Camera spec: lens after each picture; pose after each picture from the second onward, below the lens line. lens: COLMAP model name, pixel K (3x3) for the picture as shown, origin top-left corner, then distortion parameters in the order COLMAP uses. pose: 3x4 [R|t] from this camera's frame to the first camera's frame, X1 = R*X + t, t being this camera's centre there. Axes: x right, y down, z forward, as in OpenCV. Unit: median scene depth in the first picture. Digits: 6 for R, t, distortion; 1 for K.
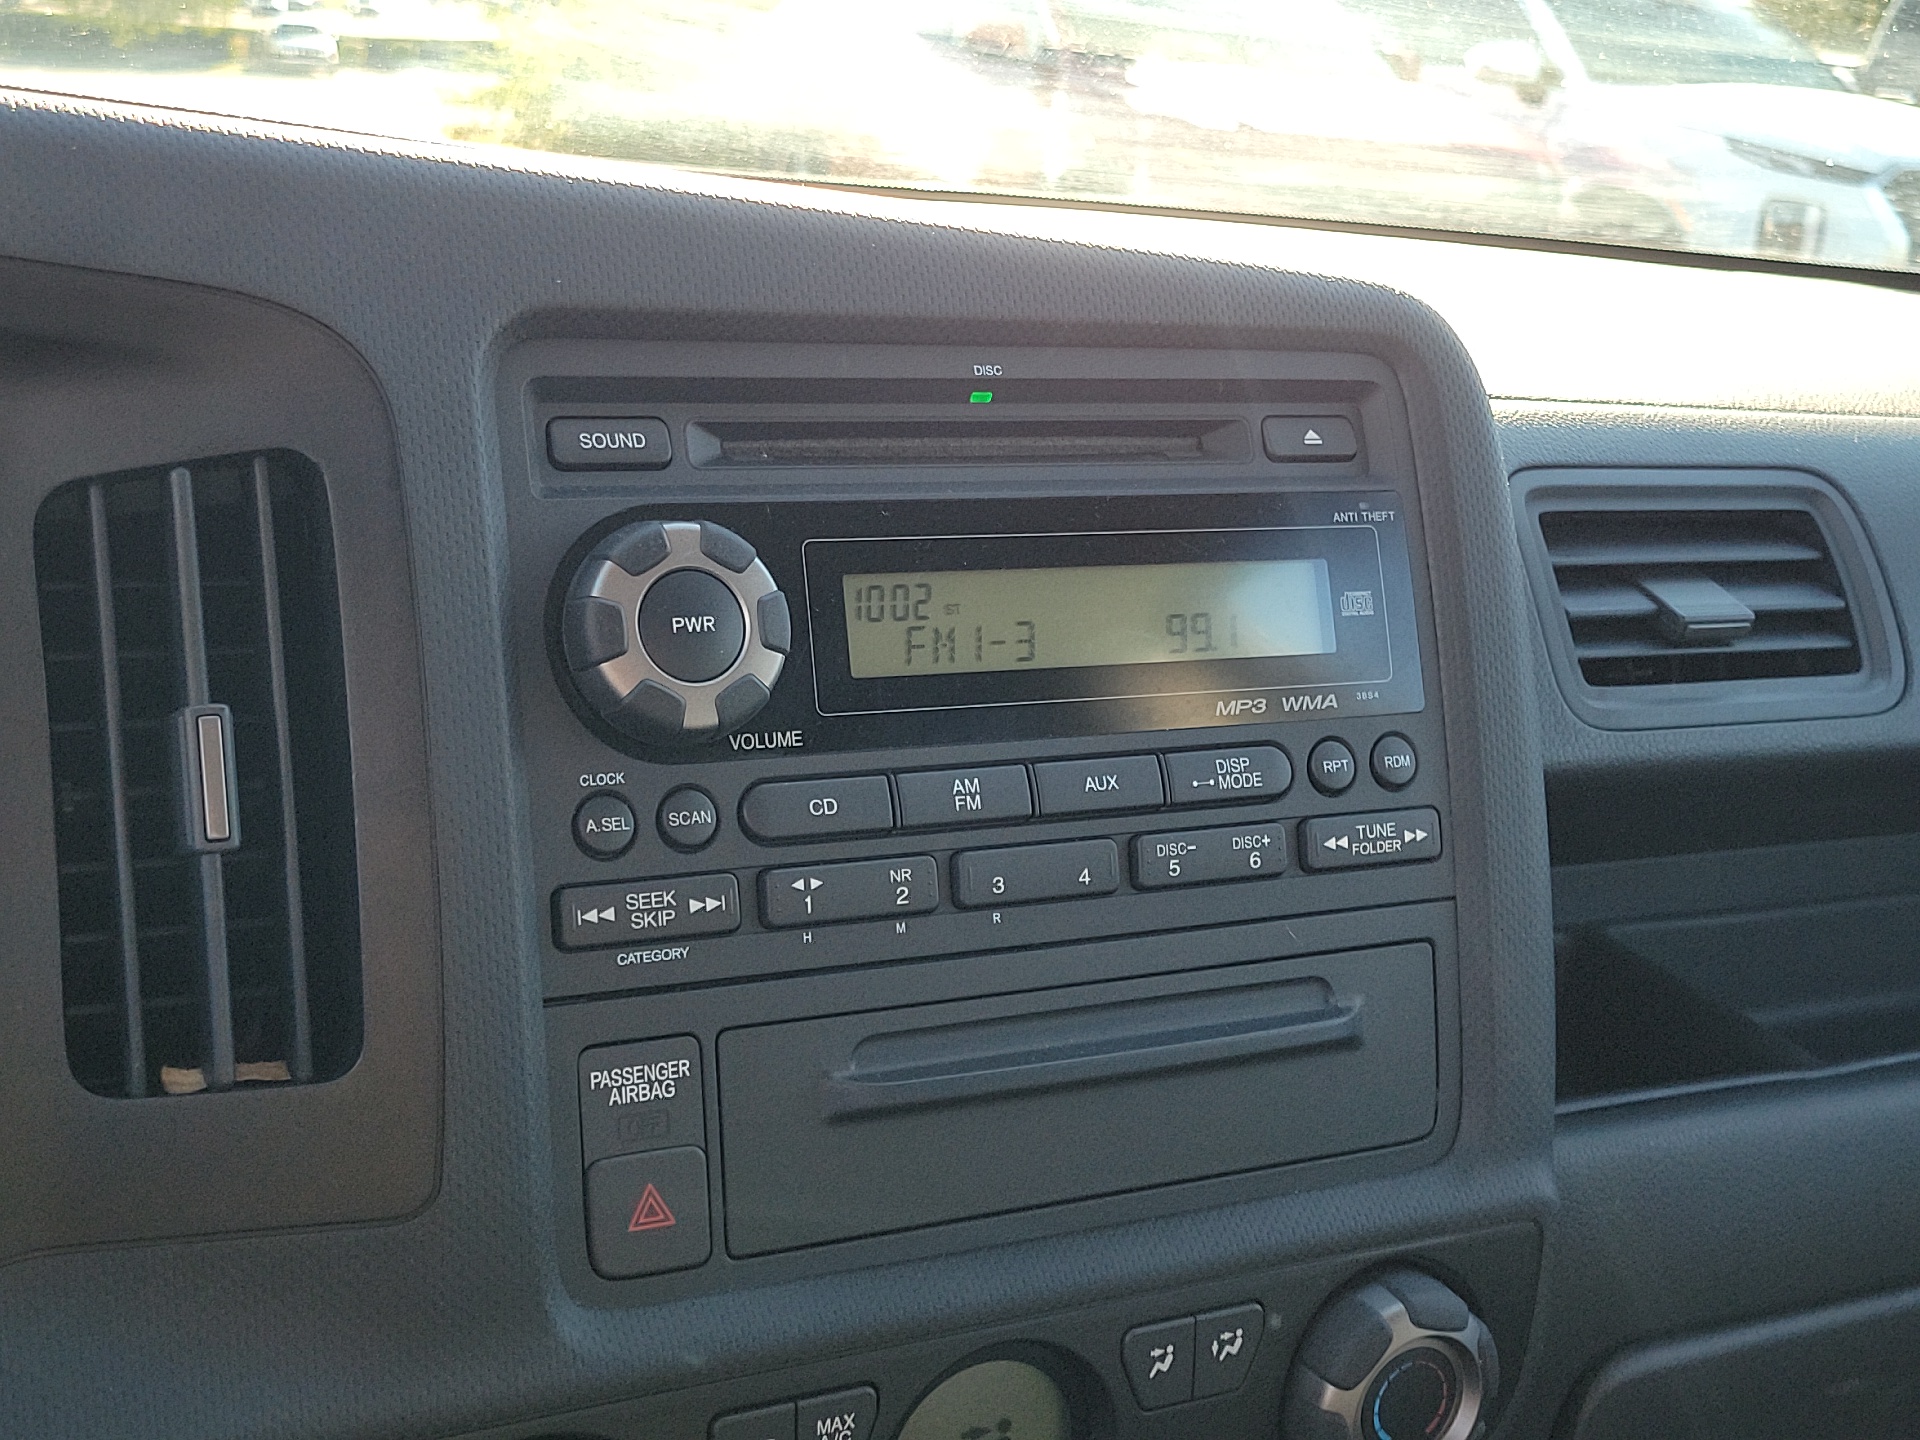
lens RADIAL K [[2497.1, 0, 929.9], [0, 2497.1, 721.2], [0, 0, 1]] dist [0.037591, 0.000000]
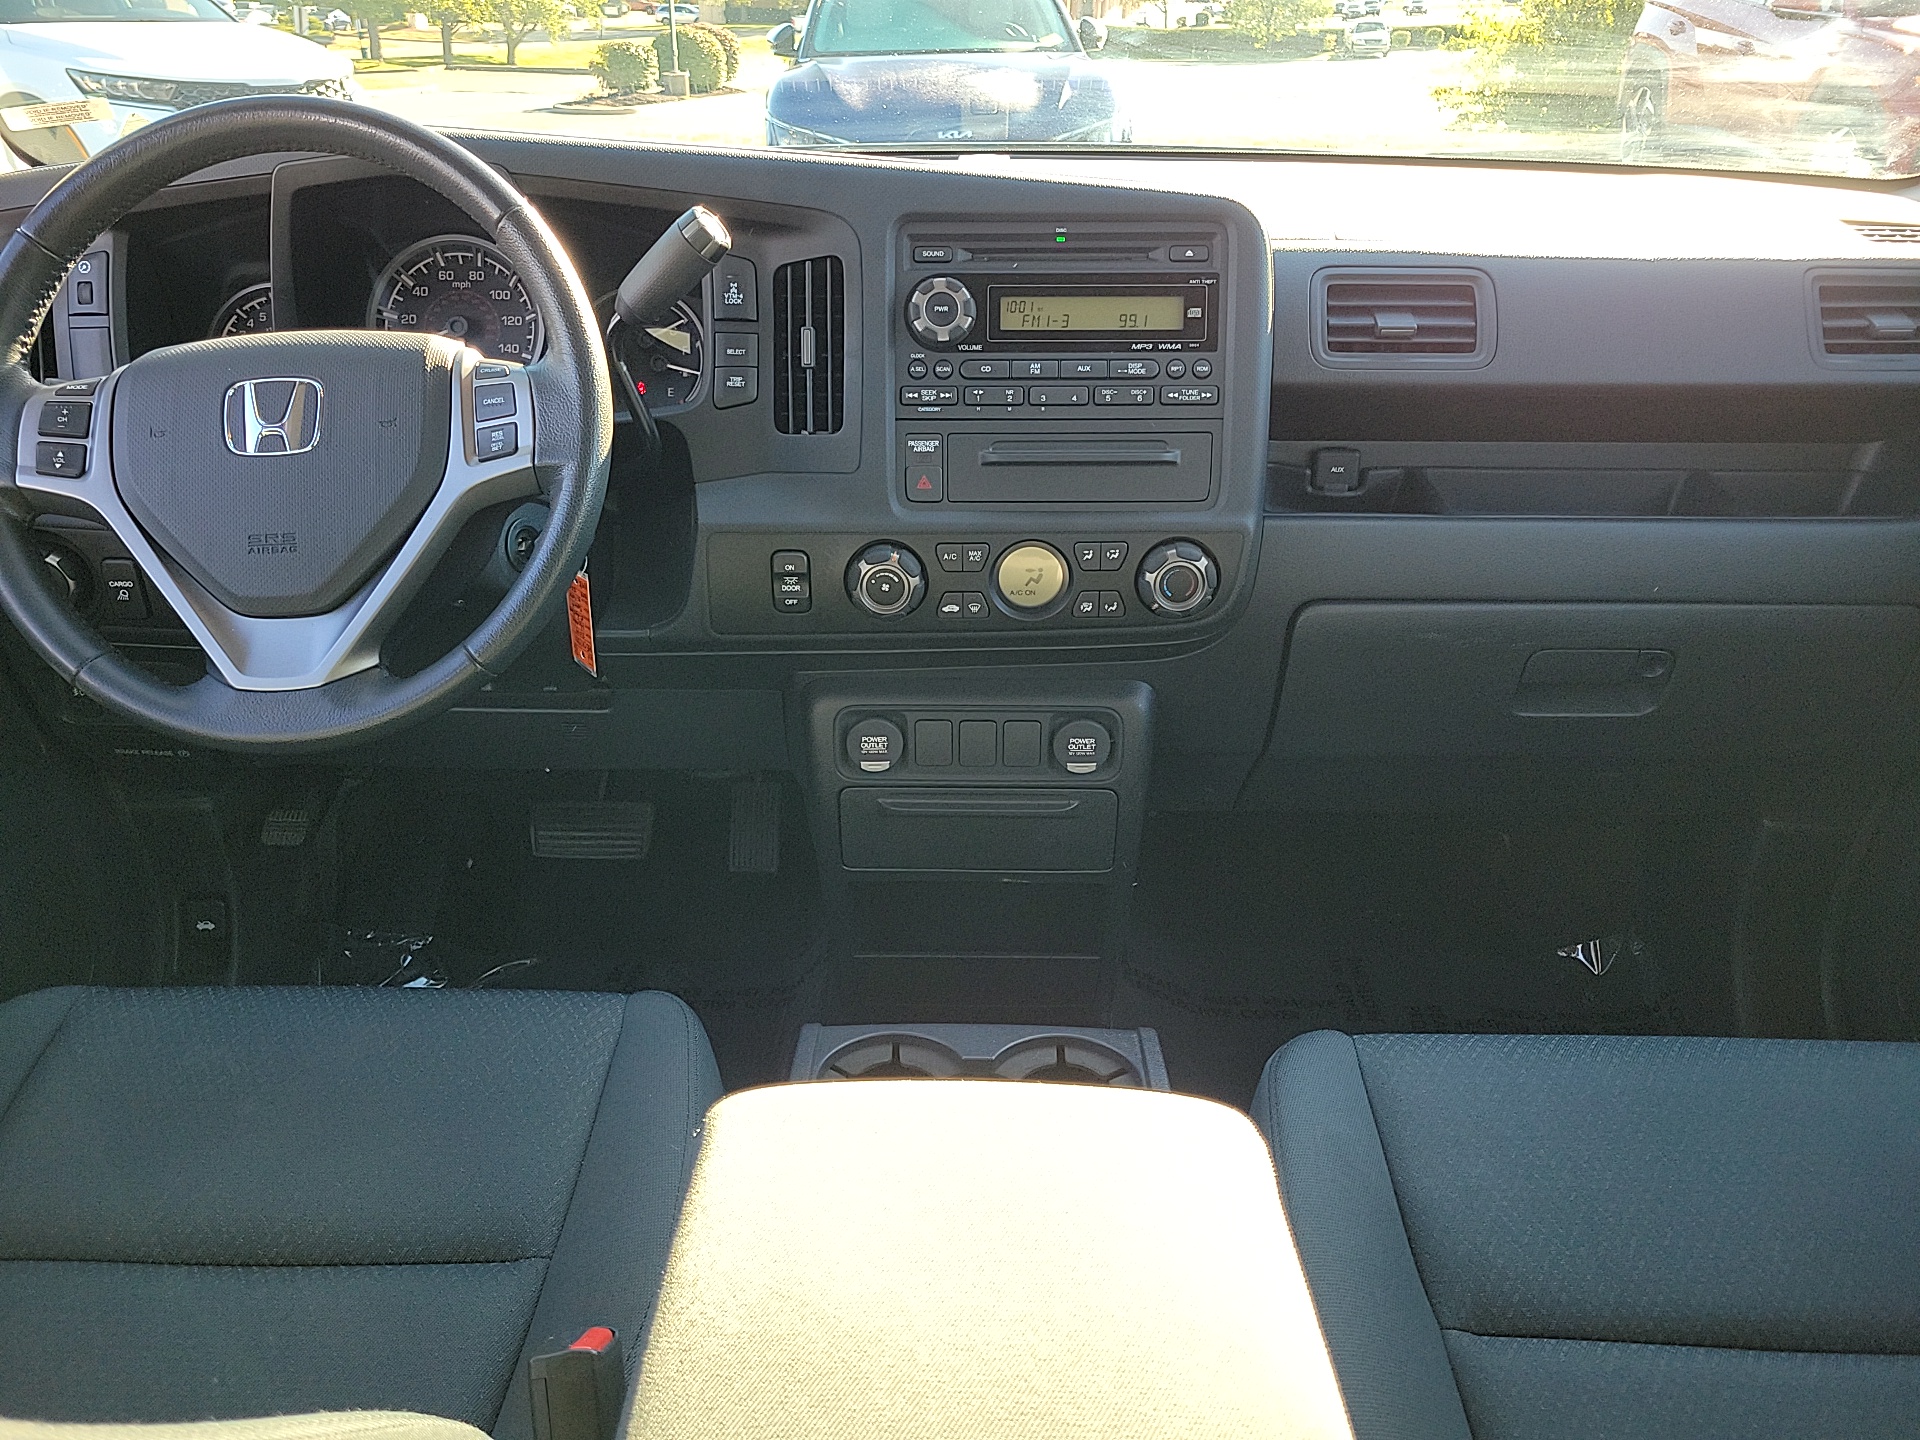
lens RADIAL K [[1457.7, 0, 948.0], [0, 1457.7, 727.7], [0, 0, 1]] dist [0.050722, -0.040799]
pose [[0.876271, 0.141562, -0.460553, 0.894256], [-0.058651, 0.980096, 0.189663, 0.138816], [0.478235, -0.139185, 0.867133, -0.794040]]
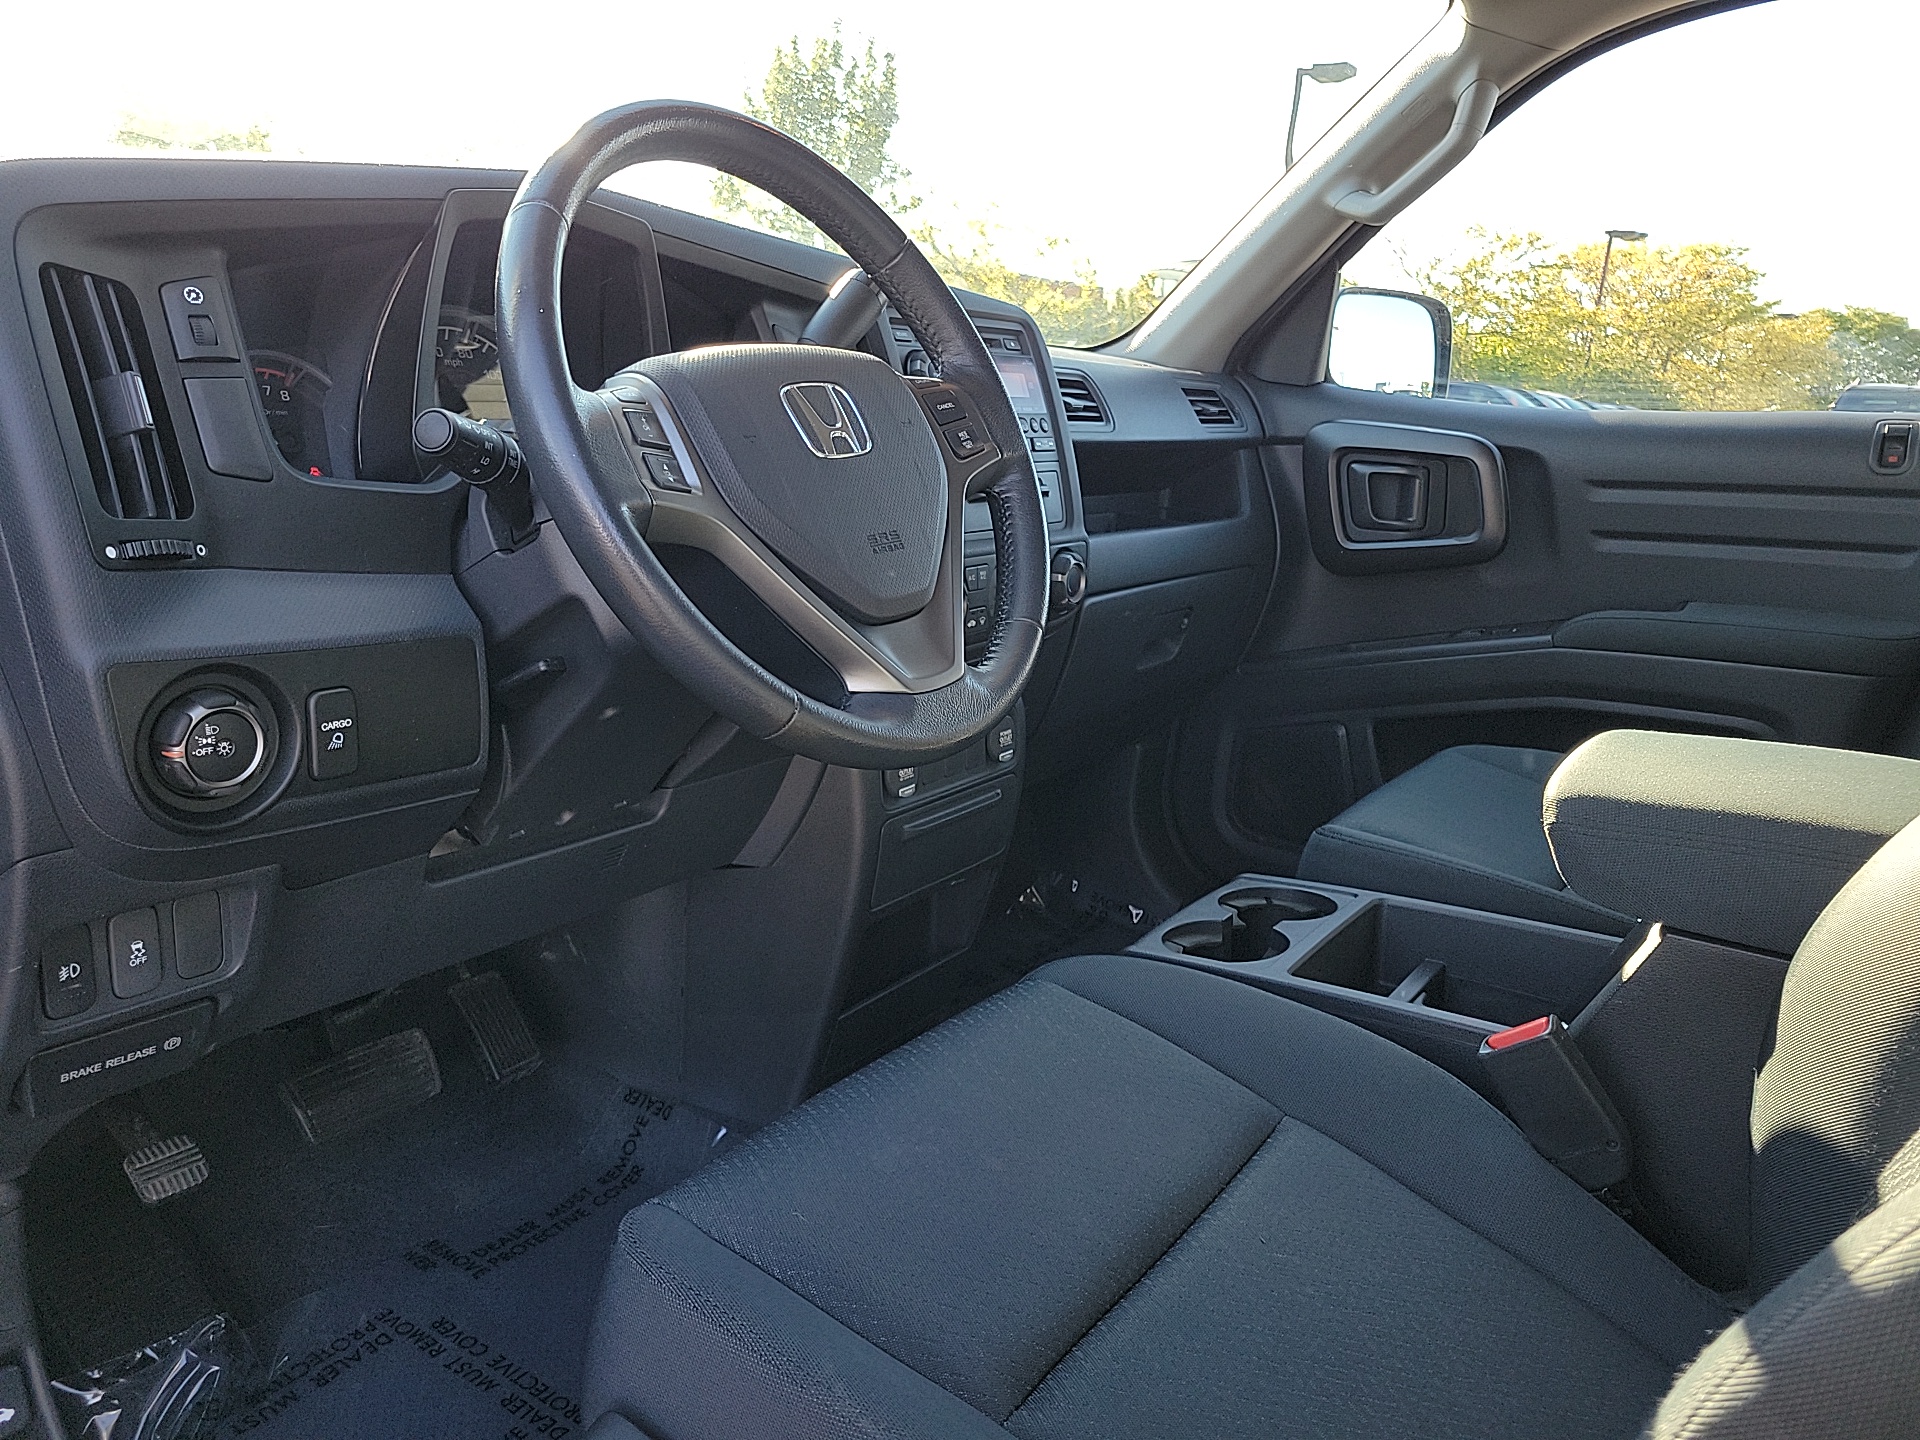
lens RADIAL K [[1457.7, 0, 928.9], [0, 1457.7, 746.4], [0, 0, 1]] dist [0.050722, -0.040799]
pose [[0.878501, -0.152510, 0.452744, -1.253898], [0.149013, 0.987872, 0.043628, 0.448166], [-0.453907, 0.029137, 0.890573, -1.093924]]
